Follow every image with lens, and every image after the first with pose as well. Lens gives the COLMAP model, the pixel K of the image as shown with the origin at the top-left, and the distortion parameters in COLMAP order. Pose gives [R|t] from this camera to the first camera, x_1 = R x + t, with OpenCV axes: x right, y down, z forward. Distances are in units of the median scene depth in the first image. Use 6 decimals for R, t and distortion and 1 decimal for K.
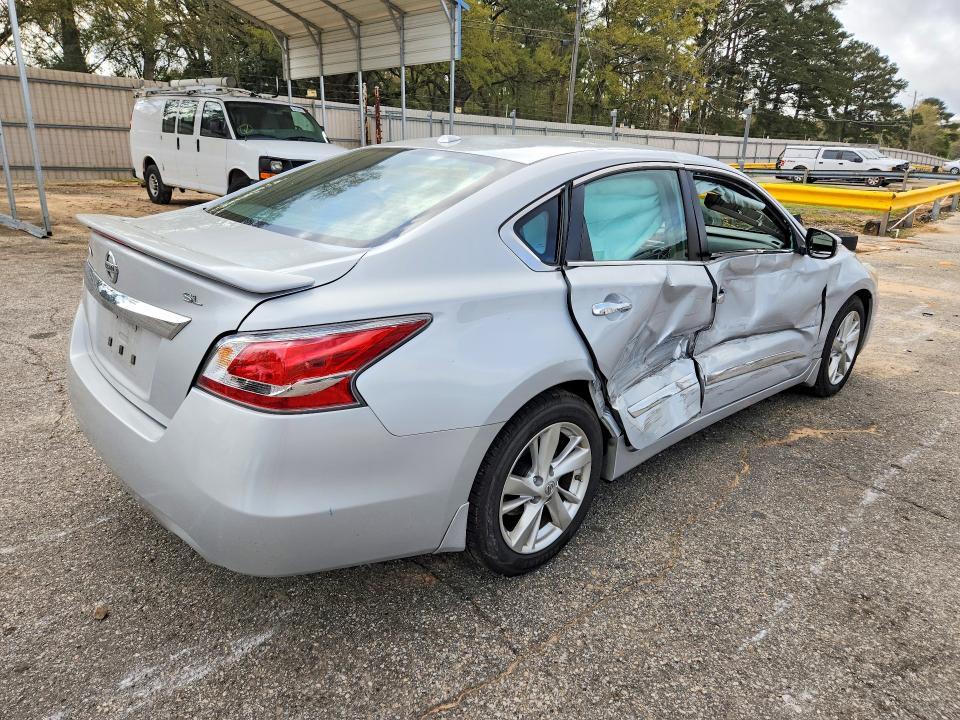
lens RADIAL K [[674.4, 0, 481.7], [0, 674.4, 362.0], [0, 0, 1]] dist [-0.000758, -0.002137]
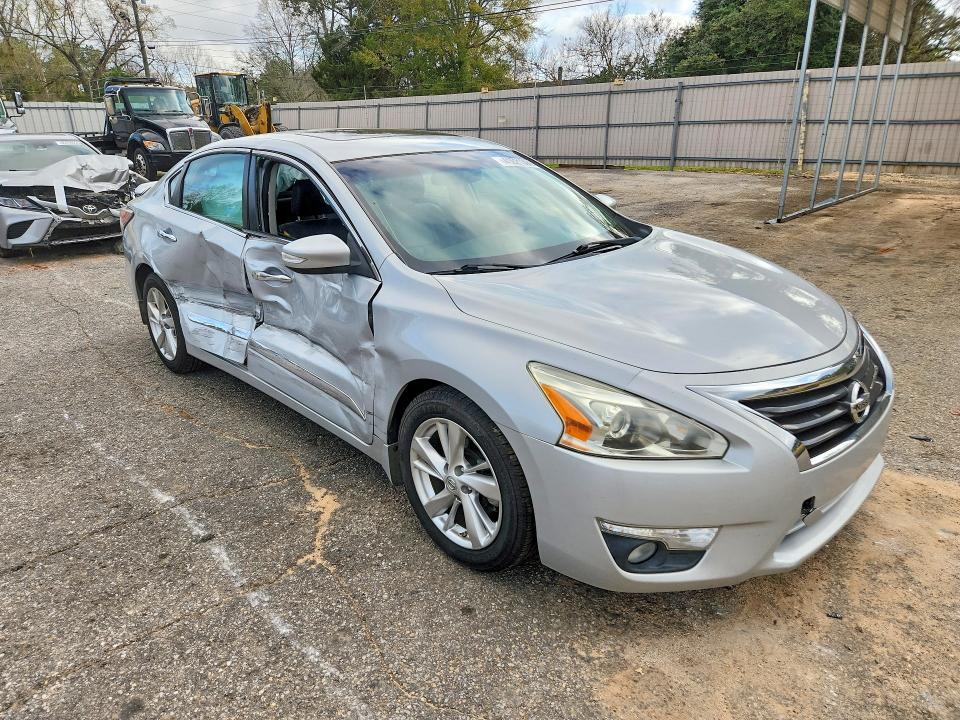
lens RADIAL K [[674.4, 0, 479.9], [0, 674.4, 360.1], [0, 0, 1]] dist [-0.000758, -0.002137]
pose [[-0.017150, 0.289767, -0.956944, 1.183055], [-0.290423, 0.914376, 0.282082, -0.315147], [0.956745, 0.282756, 0.068473, 1.084690]]
